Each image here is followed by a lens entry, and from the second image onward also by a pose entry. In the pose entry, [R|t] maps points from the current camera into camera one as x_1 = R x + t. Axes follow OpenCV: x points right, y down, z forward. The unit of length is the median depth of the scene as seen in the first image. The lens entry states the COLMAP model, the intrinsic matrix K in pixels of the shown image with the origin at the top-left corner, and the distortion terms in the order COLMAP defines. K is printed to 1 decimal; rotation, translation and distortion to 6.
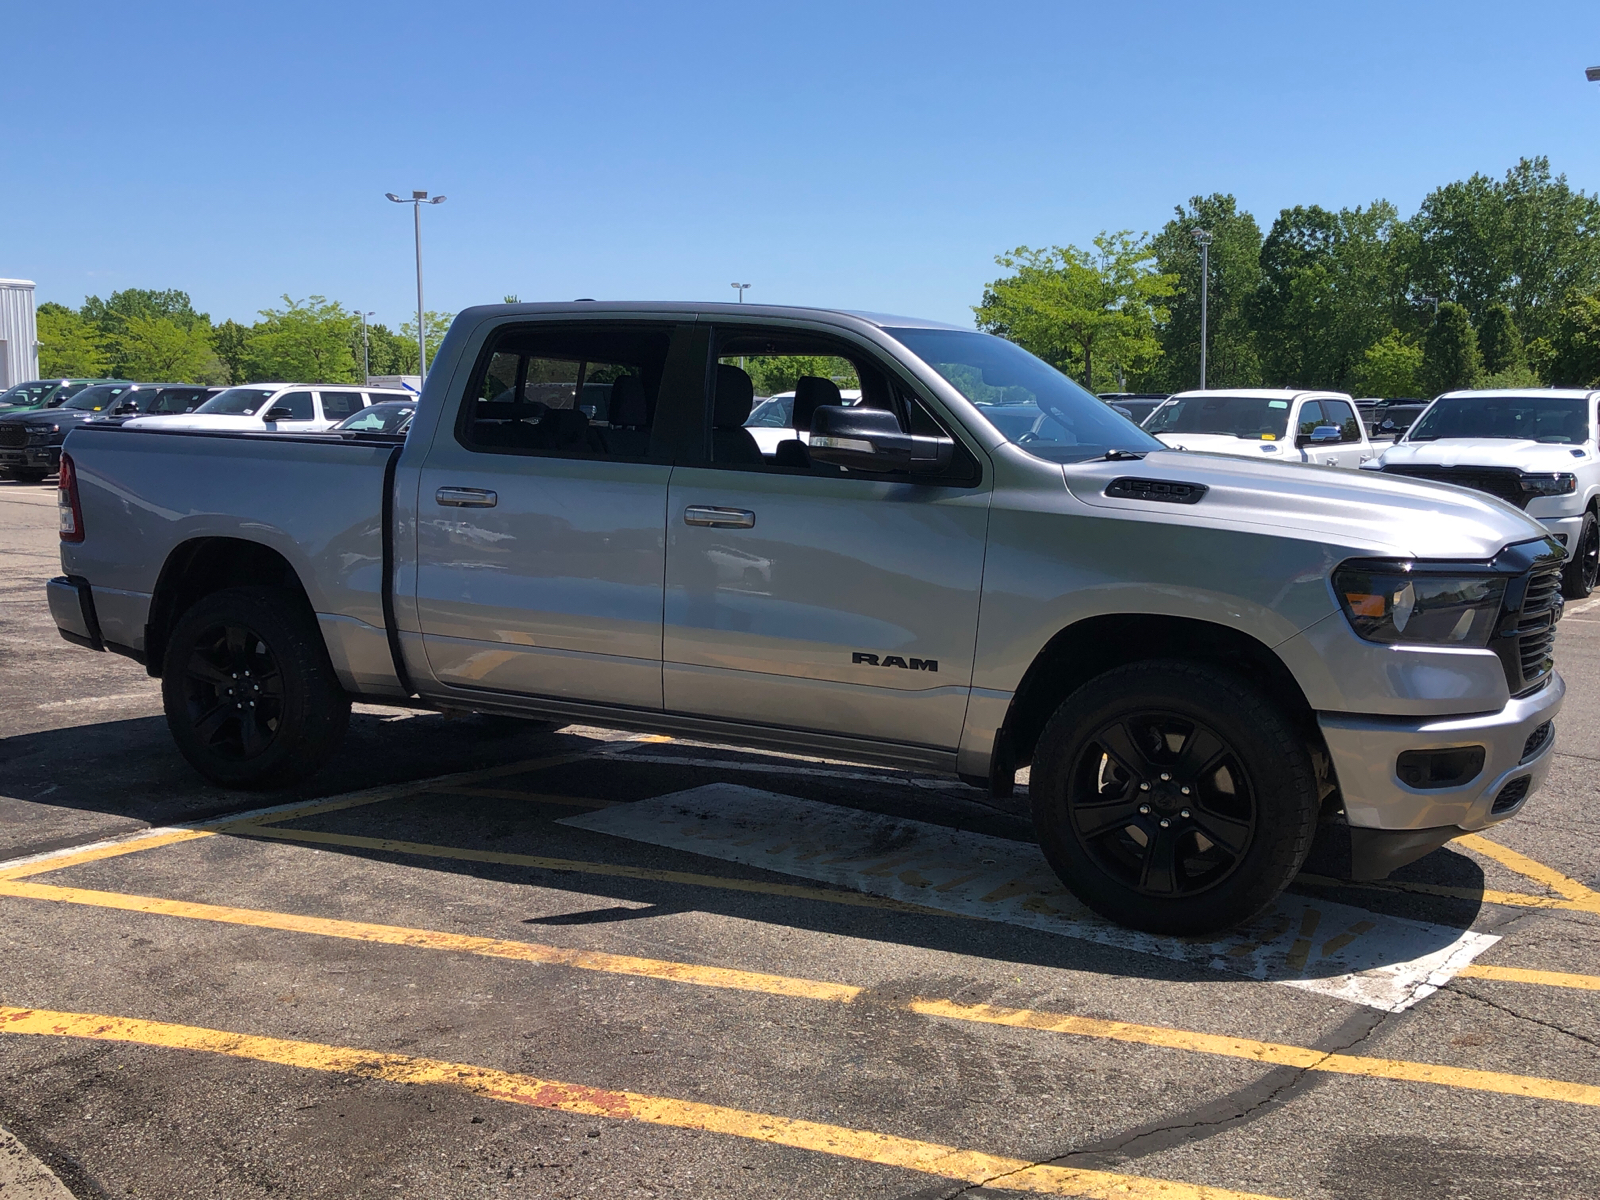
lens RADIAL K [[1644.4, 0, 791.3], [0, 1644.4, 600.4], [0, 0, 1]] dist [0.058933, -0.155297]
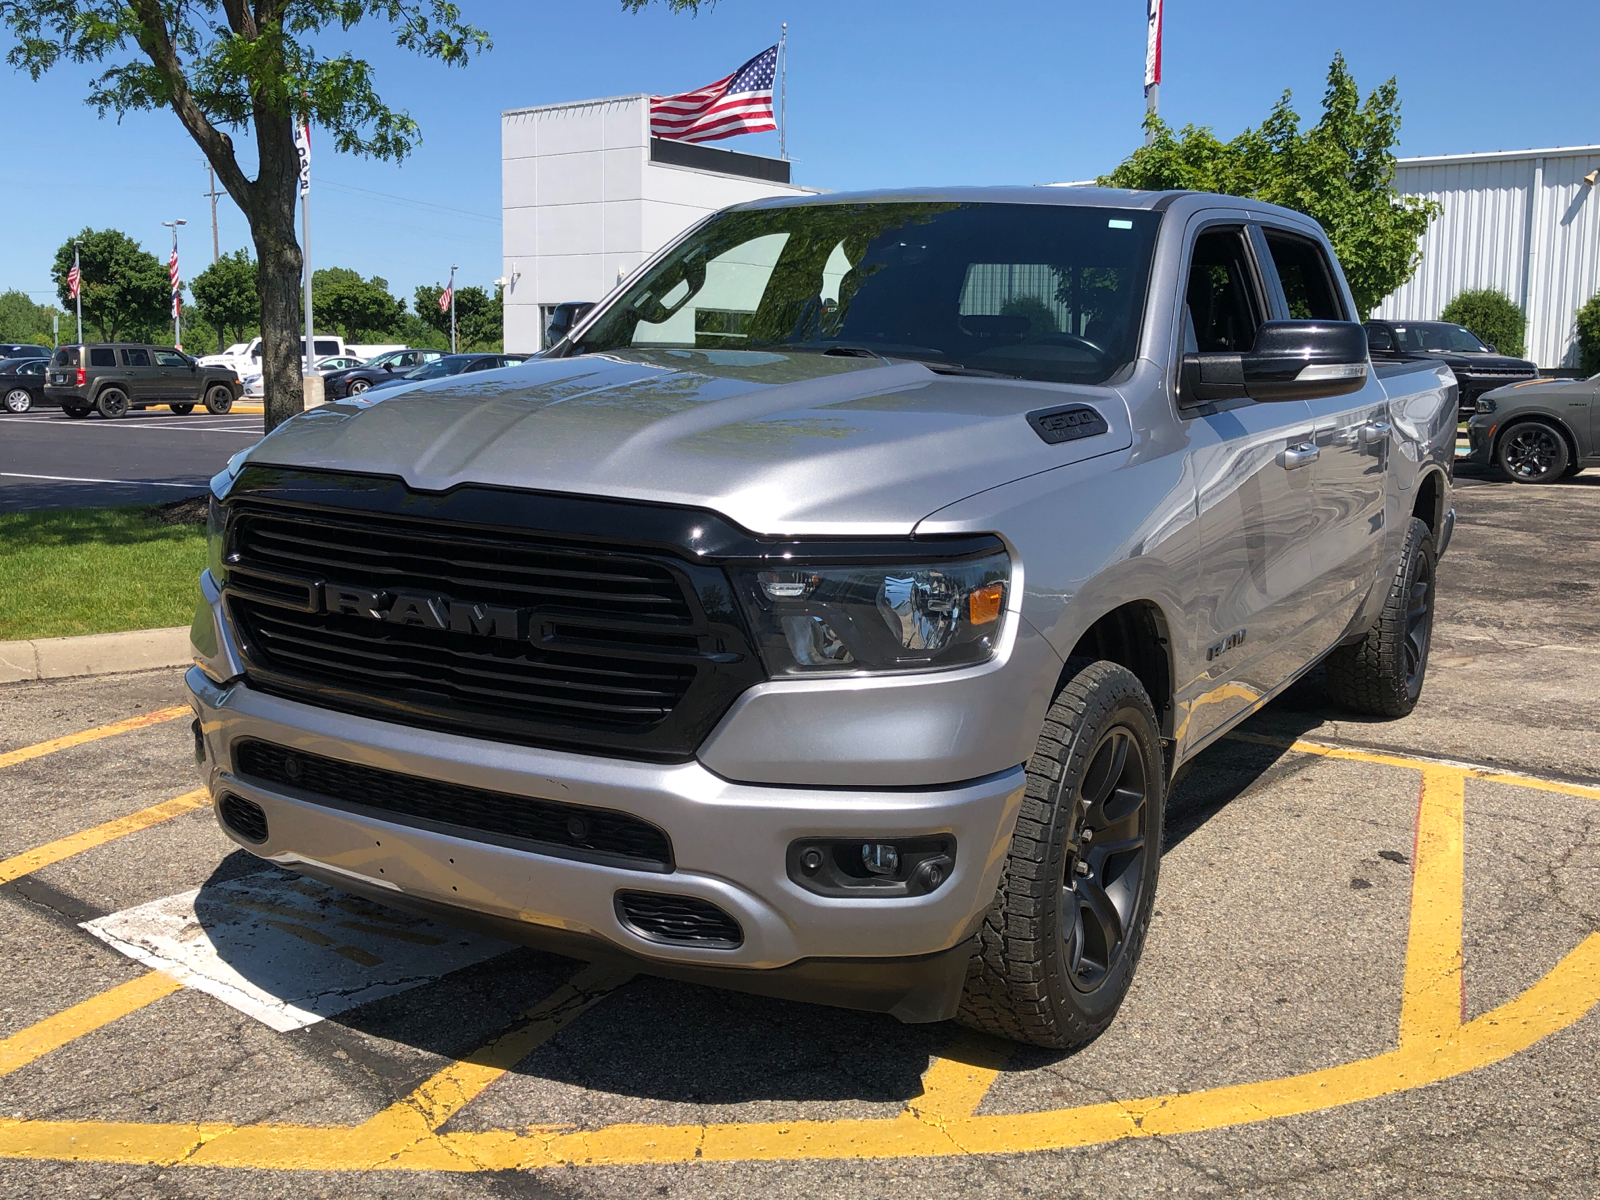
lens RADIAL K [[1644.4, 0, 791.3], [0, 1644.4, 600.4], [0, 0, 1]] dist [0.058933, -0.155297]
pose [[-0.034265, 0.138771, -0.989731, 0.812785], [-0.124657, 0.981986, 0.142001, -0.076114], [0.991608, 0.128242, -0.016349, 0.896747]]
